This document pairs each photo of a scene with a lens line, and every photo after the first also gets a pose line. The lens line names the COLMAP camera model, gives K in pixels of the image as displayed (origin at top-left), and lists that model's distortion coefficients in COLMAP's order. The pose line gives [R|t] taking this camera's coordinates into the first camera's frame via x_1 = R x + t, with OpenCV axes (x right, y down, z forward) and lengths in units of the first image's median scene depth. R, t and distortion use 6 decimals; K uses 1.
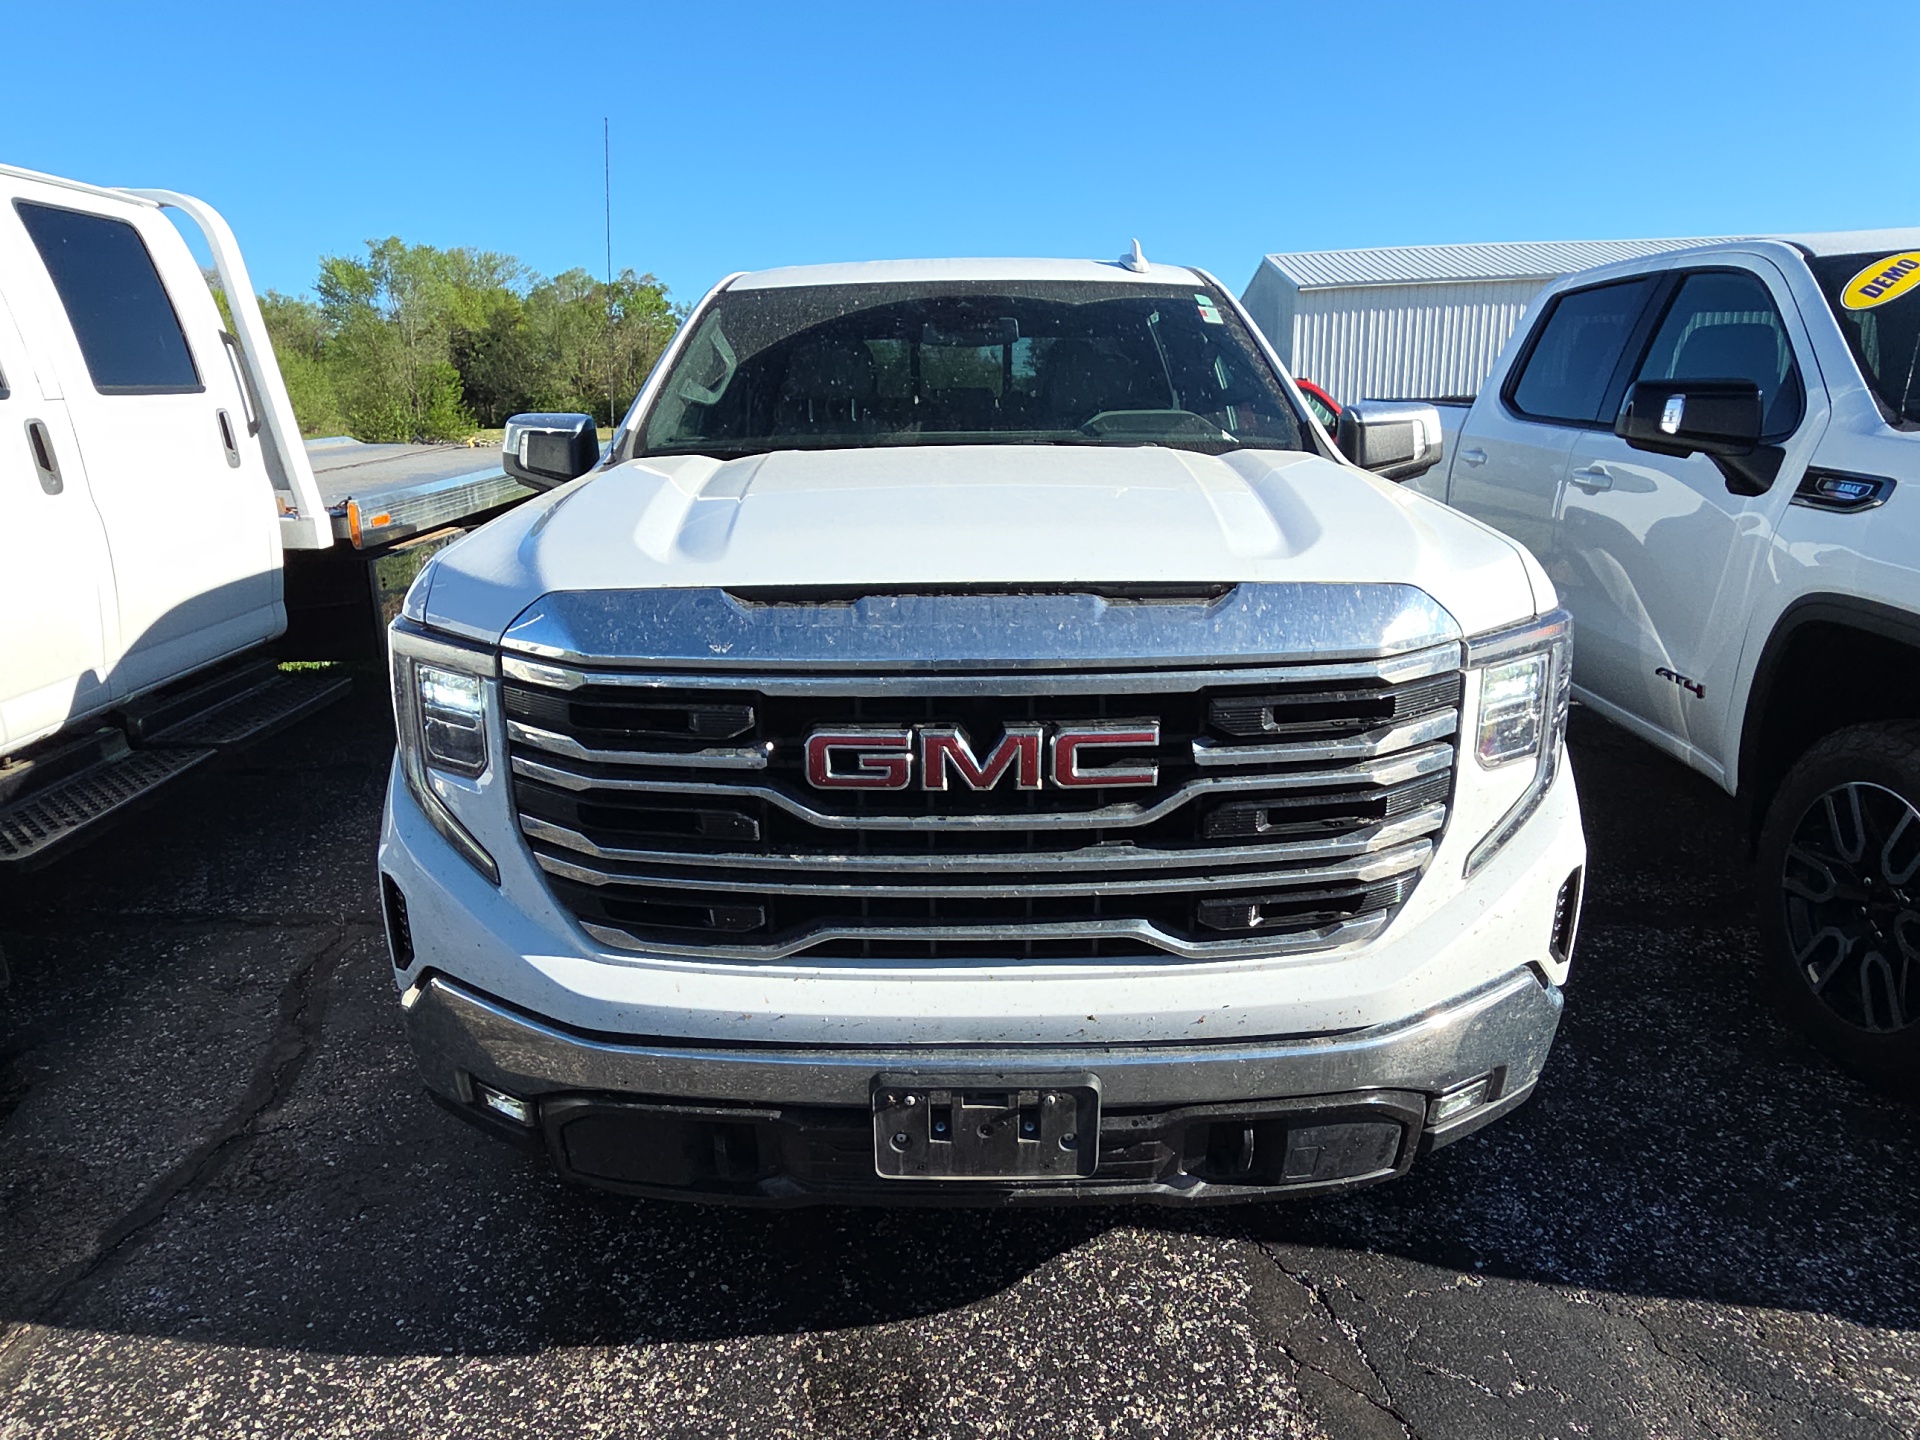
lens RADIAL K [[1189.3, 0, 946.6], [0, 1189.3, 745.4], [0, 0, 1]] dist [0.005417, -0.000404]
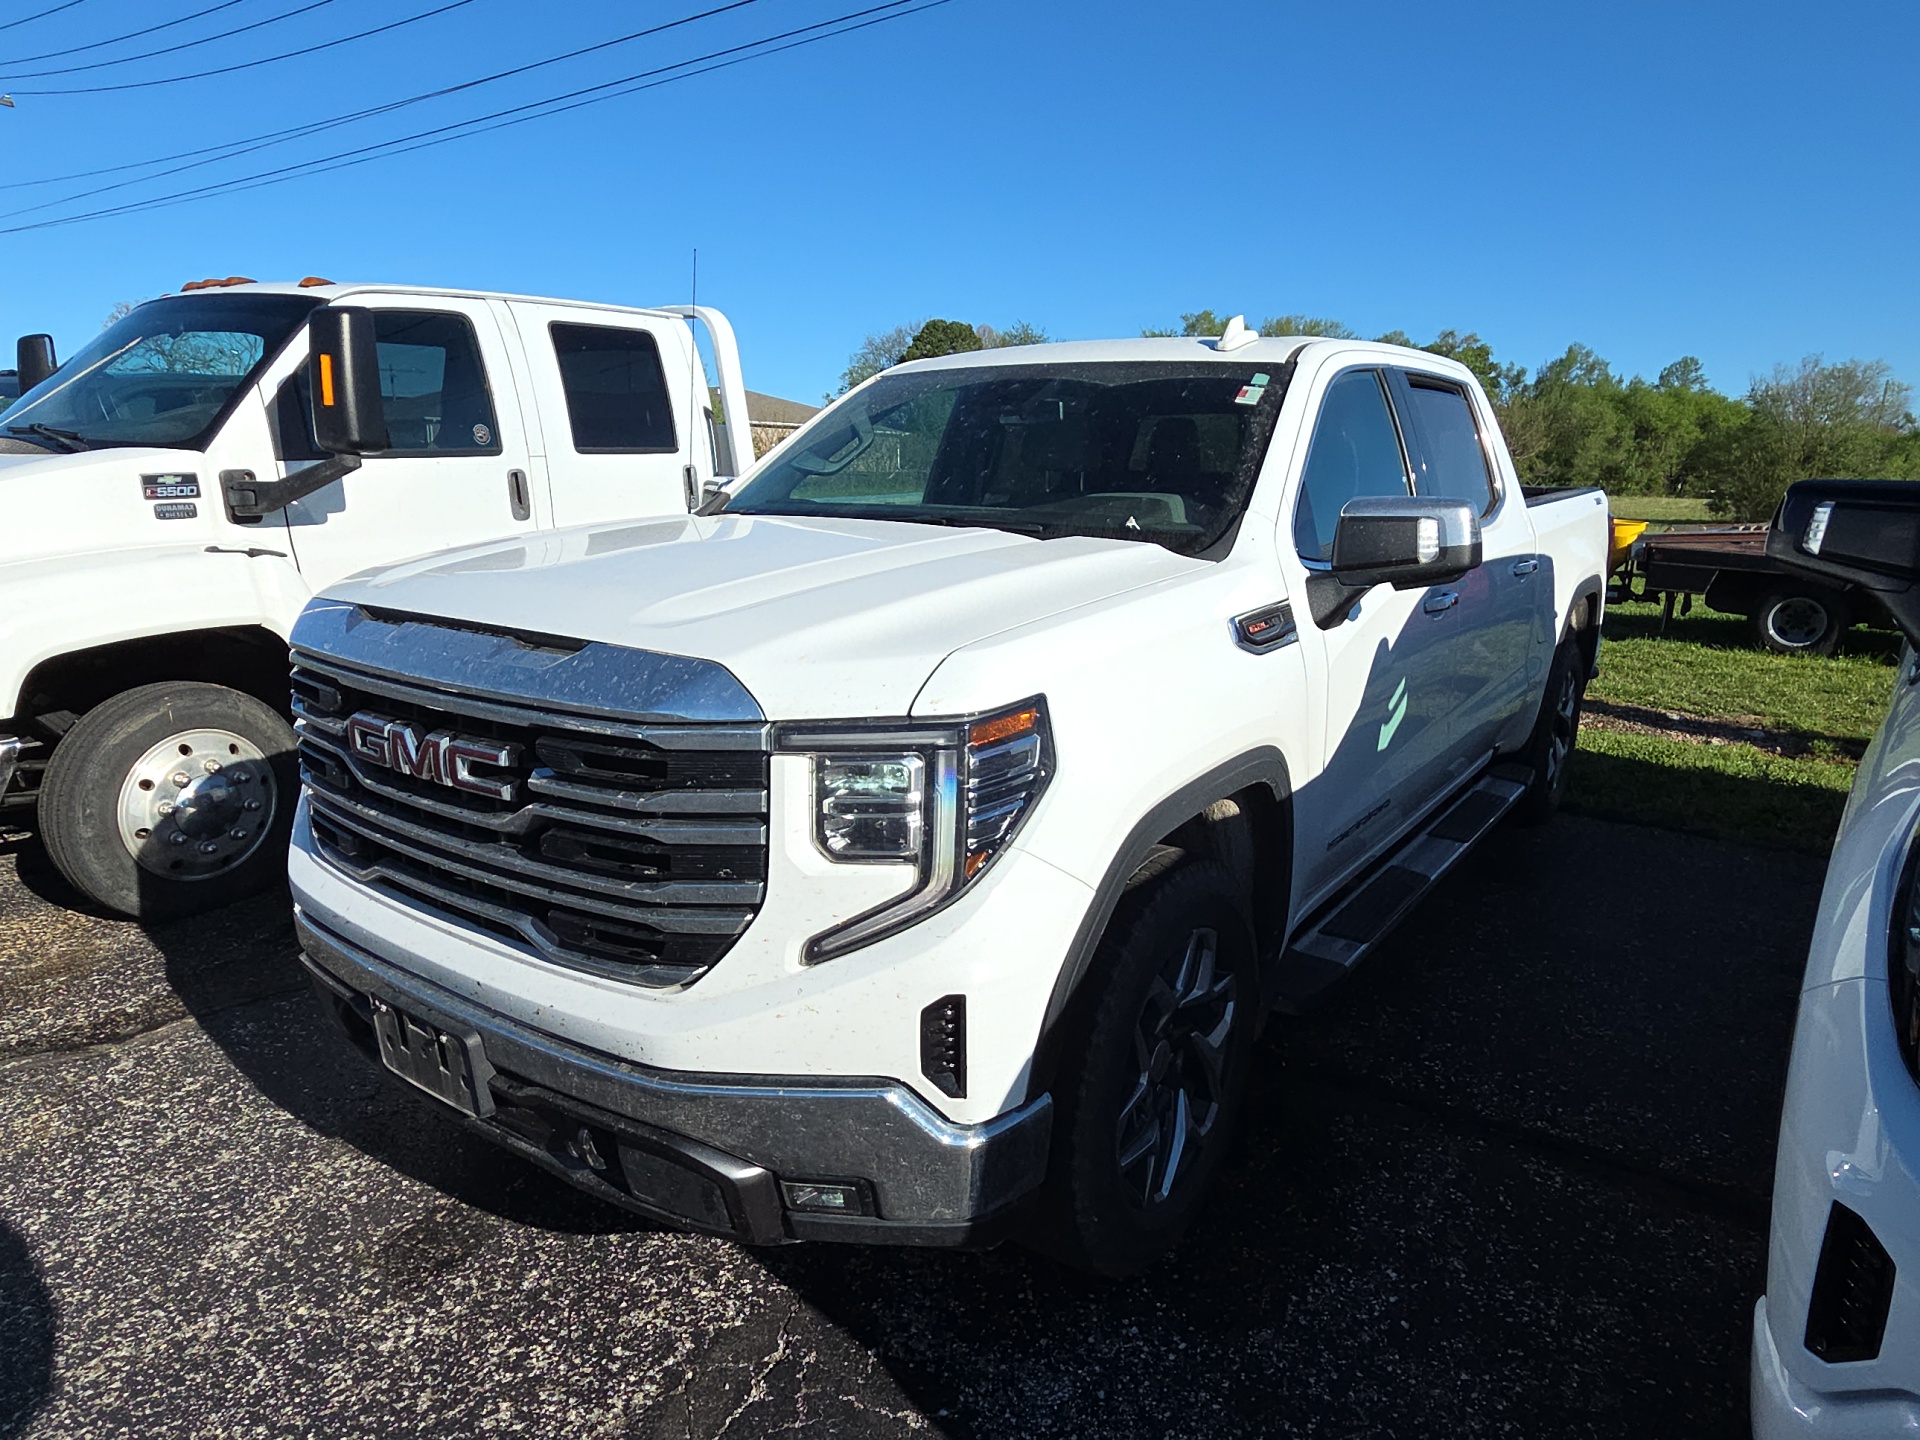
lens RADIAL K [[1189.3, 0, 946.6], [0, 1189.3, 745.4], [0, 0, 1]] dist [0.005417, -0.000404]
pose [[0.810813, 0.159786, -0.563072, 1.052183], [-0.186449, 0.982411, 0.010302, -0.101141], [0.554815, 0.096631, 0.826343, 0.219189]]
